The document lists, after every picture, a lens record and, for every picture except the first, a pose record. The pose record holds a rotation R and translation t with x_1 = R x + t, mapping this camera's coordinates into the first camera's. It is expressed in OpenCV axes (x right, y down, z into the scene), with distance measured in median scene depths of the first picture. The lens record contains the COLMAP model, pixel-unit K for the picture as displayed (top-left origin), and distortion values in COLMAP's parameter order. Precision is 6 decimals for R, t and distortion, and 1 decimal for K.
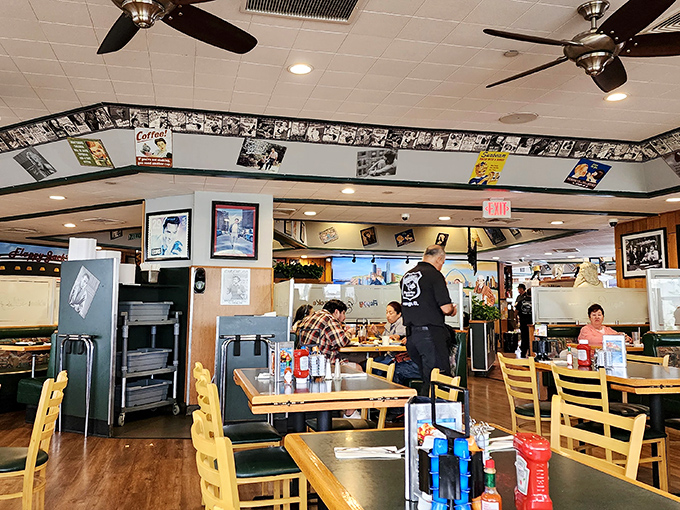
lens RADIAL K [[584.2, 0, 340.7], [0, 584.2, 258.7], [0, 0, 1]] dist [0.096586, -0.009688]
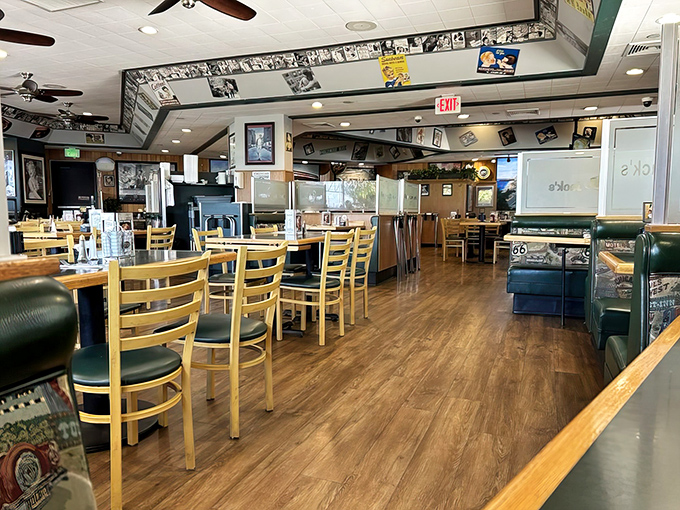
lens RADIAL K [[531.5, 0, 339.6], [0, 531.5, 251.9], [0, 0, 1]] dist [0.037932, 0.002569]
pose [[0.804089, 0.051956, -0.592235, 0.723265], [0.040878, 0.988985, 0.142262, 0.033104], [0.593102, -0.138601, 0.793107, 0.088201]]
